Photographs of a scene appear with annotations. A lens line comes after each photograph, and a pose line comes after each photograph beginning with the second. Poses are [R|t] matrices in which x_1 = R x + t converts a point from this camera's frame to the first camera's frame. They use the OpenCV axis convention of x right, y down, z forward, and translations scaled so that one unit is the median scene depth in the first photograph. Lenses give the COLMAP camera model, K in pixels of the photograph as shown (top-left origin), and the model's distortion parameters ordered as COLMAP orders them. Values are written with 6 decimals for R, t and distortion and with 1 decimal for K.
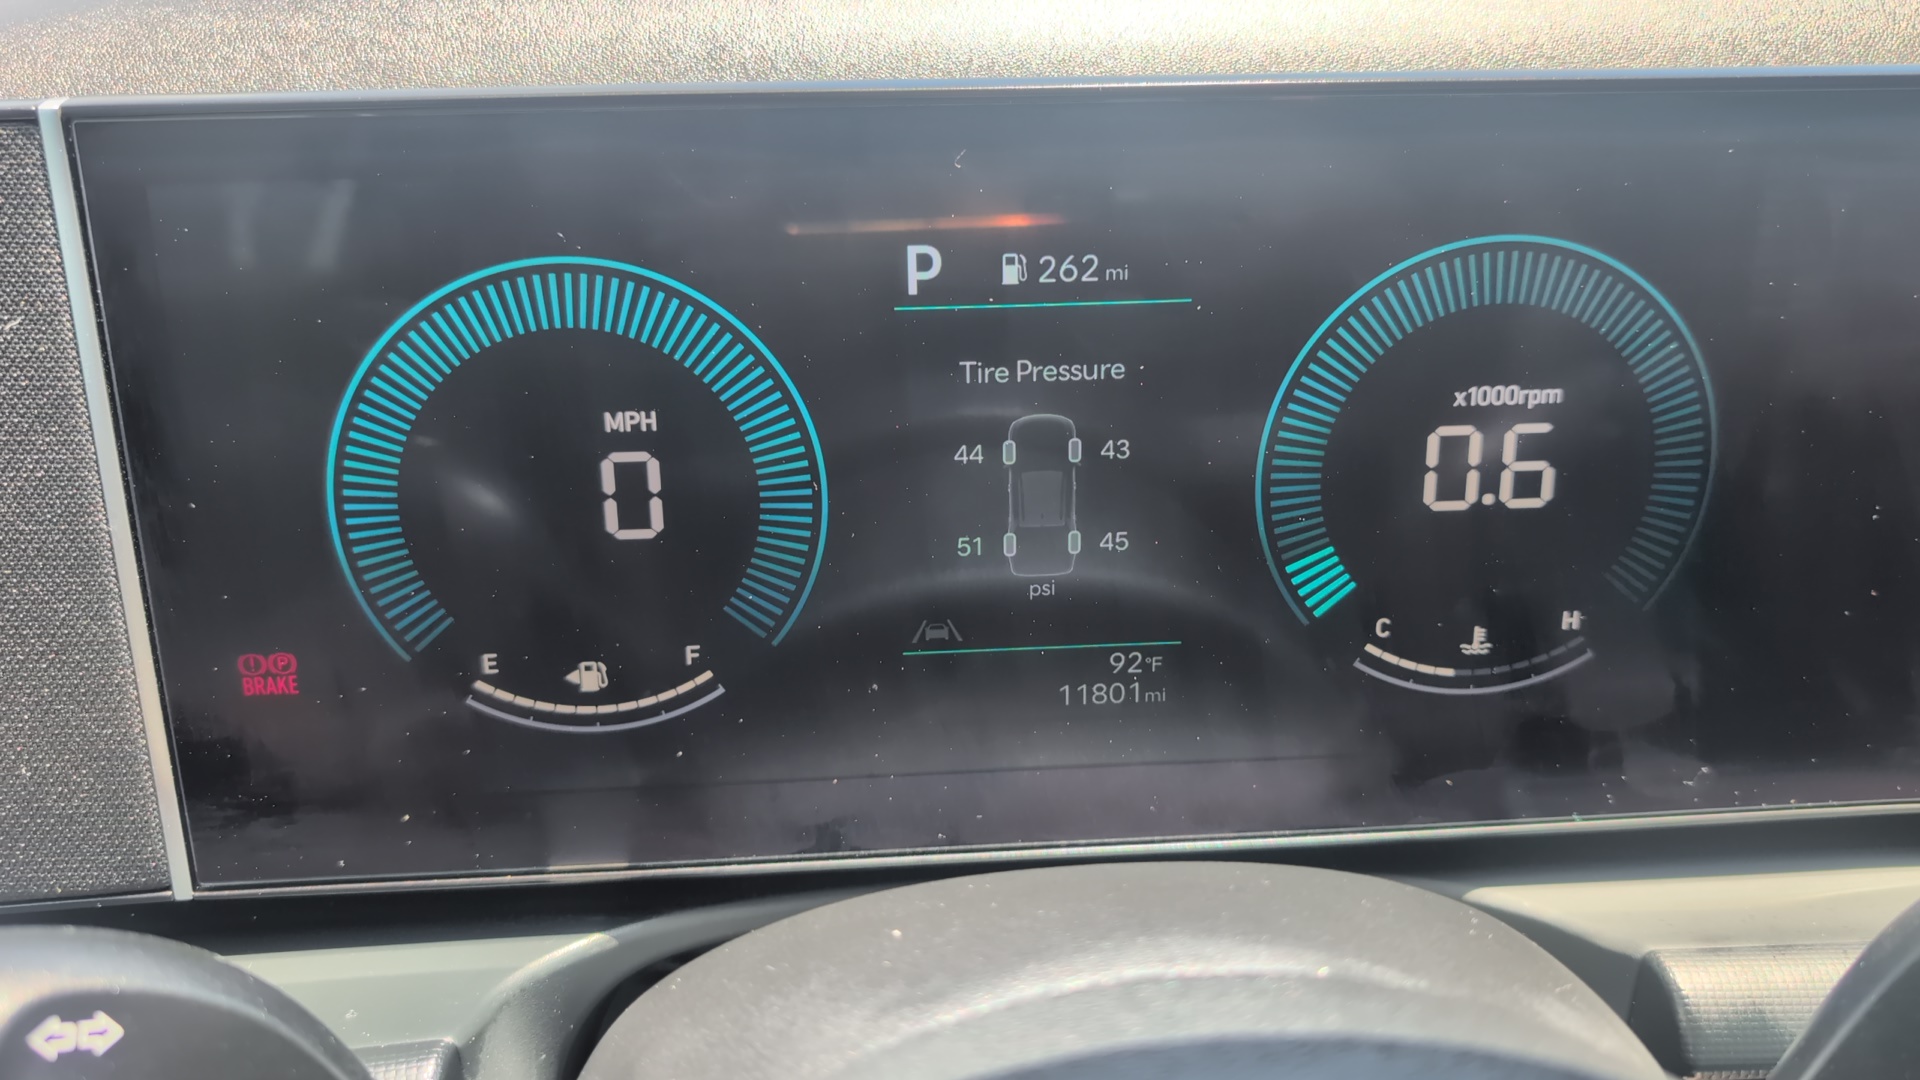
lens RADIAL K [[1625.7, 0, 957.0], [0, 1625.7, 533.7], [0, 0, 1]] dist [0.053063, -0.110469]
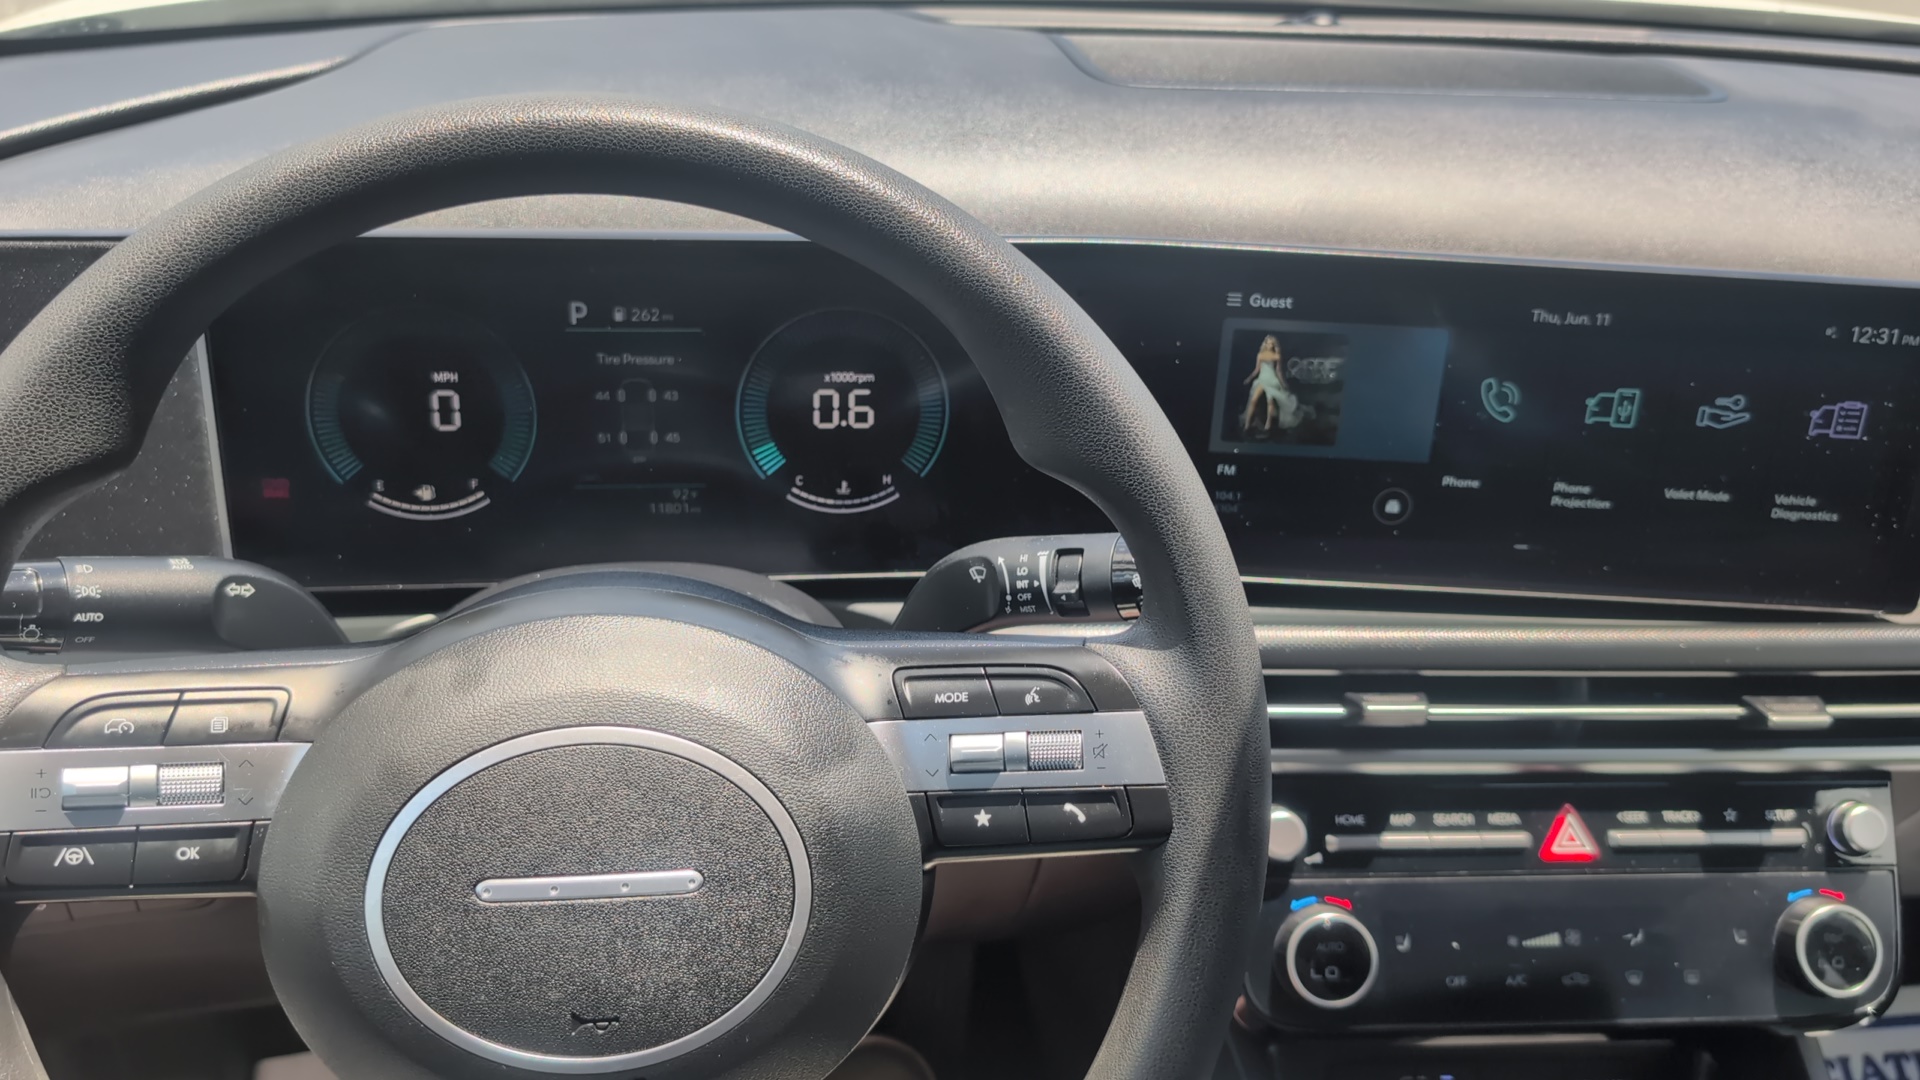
lens RADIAL K [[1625.7, 0, 956.2], [0, 1625.7, 547.3], [0, 0, 1]] dist [0.053063, -0.110469]
pose [[0.997228, 0.022267, 0.071002, 0.327882], [-0.026601, 0.997802, 0.060687, 0.009034], [-0.069494, -0.062408, 0.995628, -1.229479]]
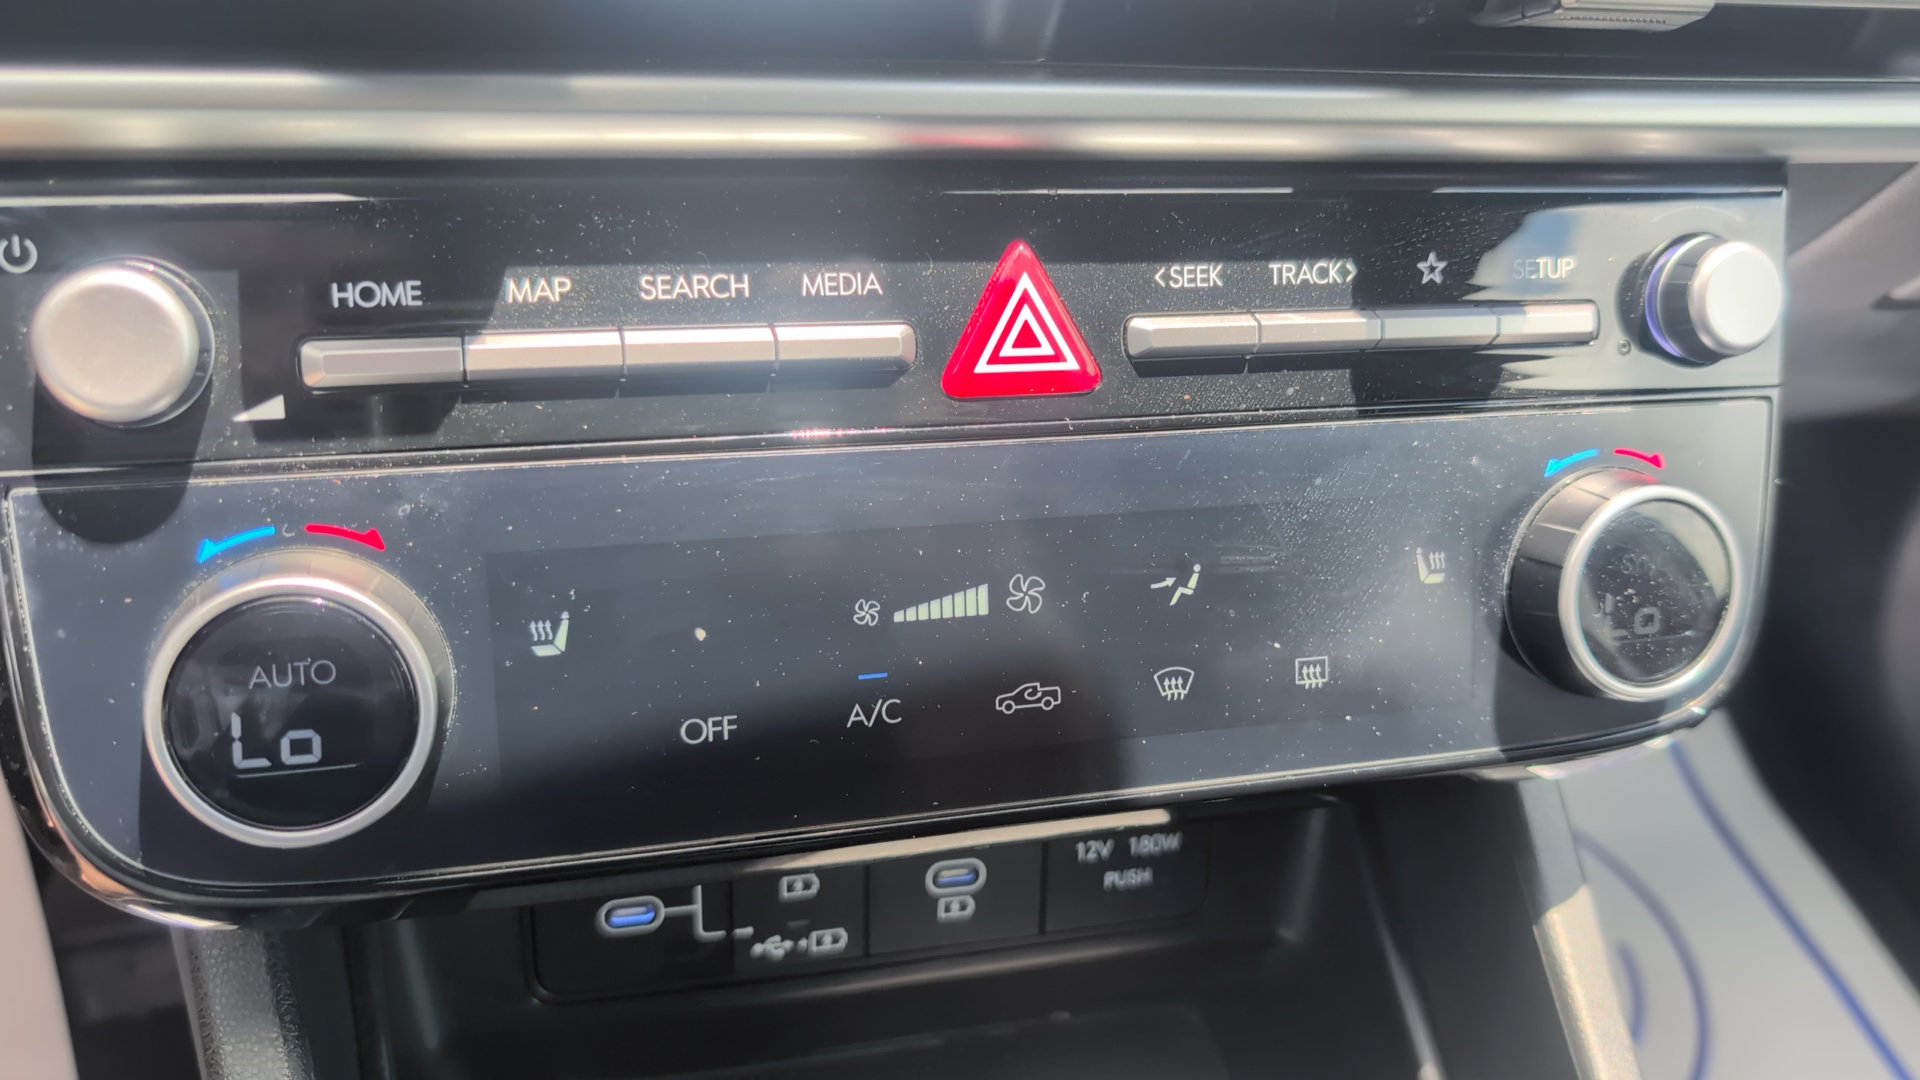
lens RADIAL K [[1625.7, 0, 956.3], [0, 1625.7, 602.6], [0, 0, 1]] dist [0.053063, -0.110469]
pose [[0.967925, -0.051211, 0.245963, 1.128254], [-0.031734, 0.946243, 0.321895, 0.401877], [-0.249226, -0.319376, 0.914268, 0.192672]]
